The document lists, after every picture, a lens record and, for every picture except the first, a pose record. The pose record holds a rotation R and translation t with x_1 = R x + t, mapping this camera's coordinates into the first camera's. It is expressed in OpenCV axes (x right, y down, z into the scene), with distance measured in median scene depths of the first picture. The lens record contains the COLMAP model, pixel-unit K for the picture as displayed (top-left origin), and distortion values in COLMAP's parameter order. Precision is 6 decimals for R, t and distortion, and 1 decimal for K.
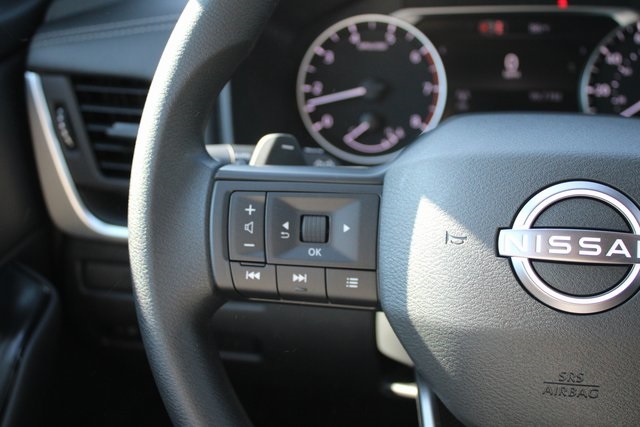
lens RADIAL K [[767.9, 0, 336.4], [0, 767.9, 230.1], [0, 0, 1]] dist [-0.085075, 0.028062]
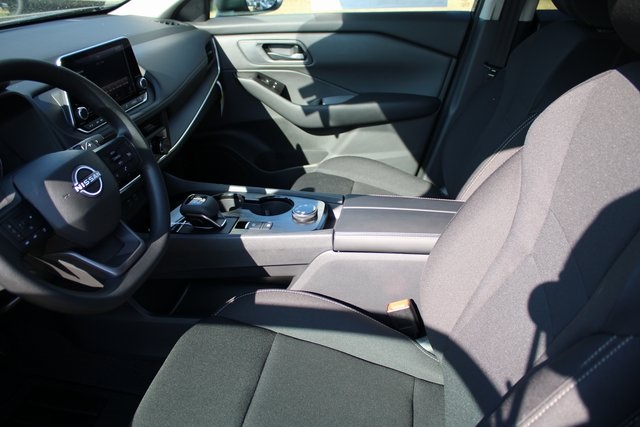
lens RADIAL K [[518.2, 0, 320.0], [0, 518.2, 213.5], [0, 0, 1]] dist [-0.136359, 0.002691]
pose [[0.036610, -0.438365, 0.898051, -1.012452], [0.462121, 0.804222, 0.373726, -0.129400], [-0.886061, 0.401326, 0.232020, -0.273073]]
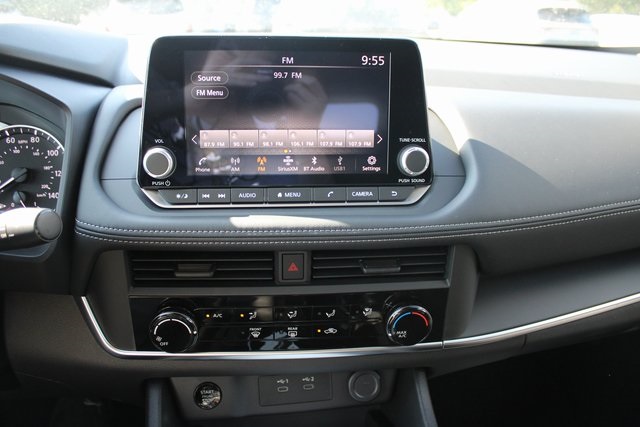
lens RADIAL K [[518.2, 0, 320.0], [0, 518.2, 213.5], [0, 0, 1]] dist [-0.136359, 0.002691]
pose [[0.950967, -0.049729, 0.305269, 0.696793], [0.083774, 0.991510, -0.099451, 0.038076], [-0.297732, 0.120148, 0.947059, -0.090276]]
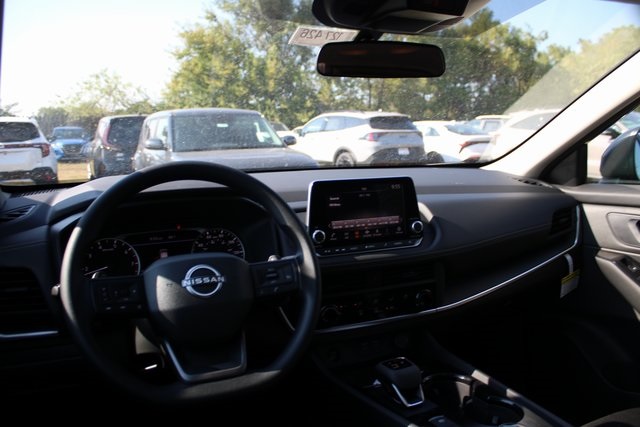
lens RADIAL K [[518.2, 0, 320.0], [0, 518.2, 213.5], [0, 0, 1]] dist [-0.136359, 0.002691]
pose [[0.826158, -0.051526, 0.561078, -0.320496], [0.243150, 0.930915, -0.272536, 0.284708], [-0.508273, 0.361584, 0.781611, -0.731050]]
